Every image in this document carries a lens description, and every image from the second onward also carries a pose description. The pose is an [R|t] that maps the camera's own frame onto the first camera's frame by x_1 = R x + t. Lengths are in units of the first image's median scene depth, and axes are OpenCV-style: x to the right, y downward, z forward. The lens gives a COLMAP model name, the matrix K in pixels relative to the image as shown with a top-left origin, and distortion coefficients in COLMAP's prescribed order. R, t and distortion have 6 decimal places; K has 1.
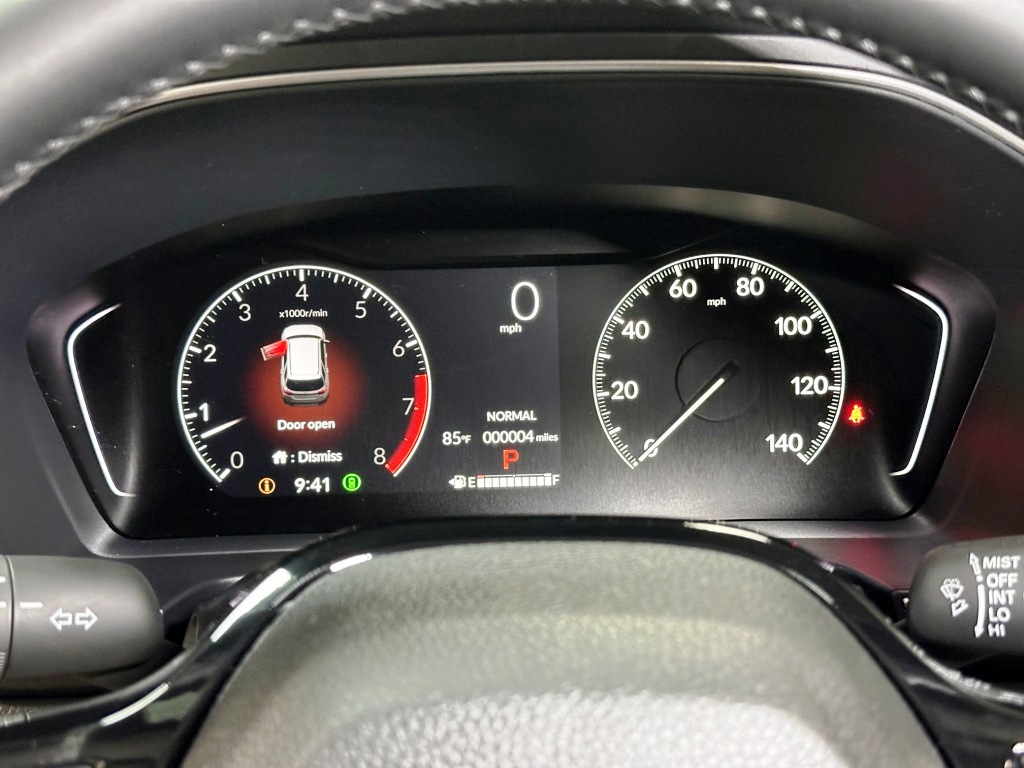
lens RADIAL K [[1440.8, 0, 506.2], [0, 1440.8, 383.8], [0, 0, 1]] dist [0.111796, 0.000000]
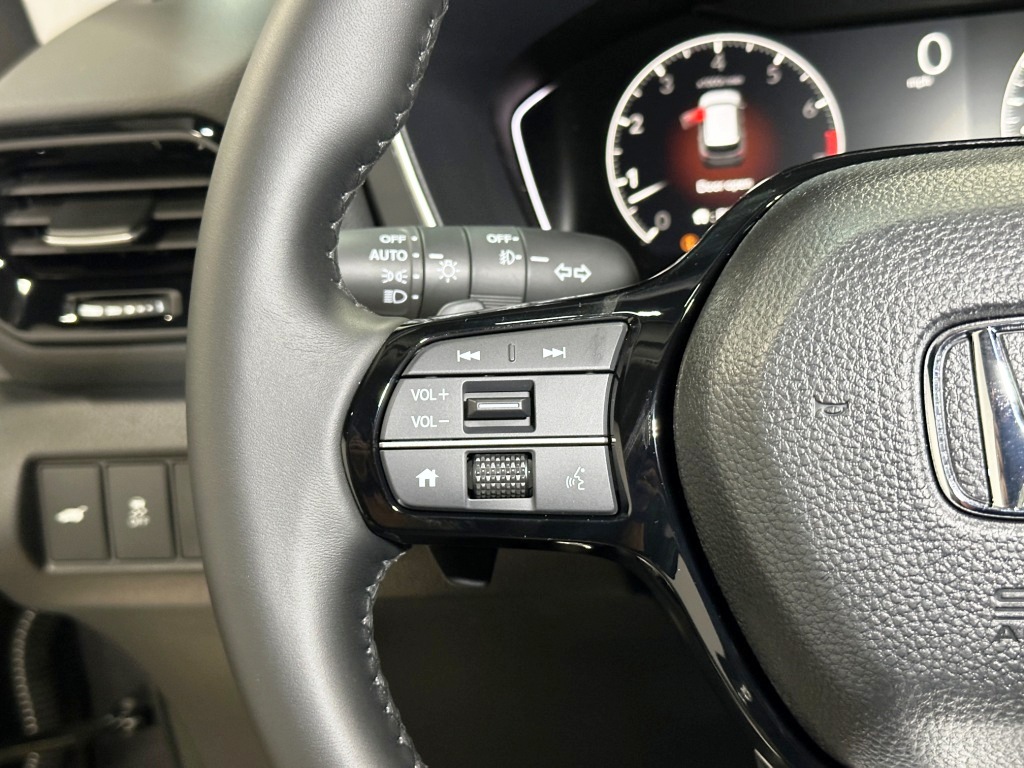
lens RADIAL K [[1440.8, 0, 516.6], [0, 1440.8, 383.6], [0, 0, 1]] dist [0.111796, 0.000000]
pose [[0.973750, -0.022331, -0.226521, -0.046980], [0.032599, 0.998599, 0.041691, 0.127654], [0.225273, -0.047981, 0.973113, -0.109003]]
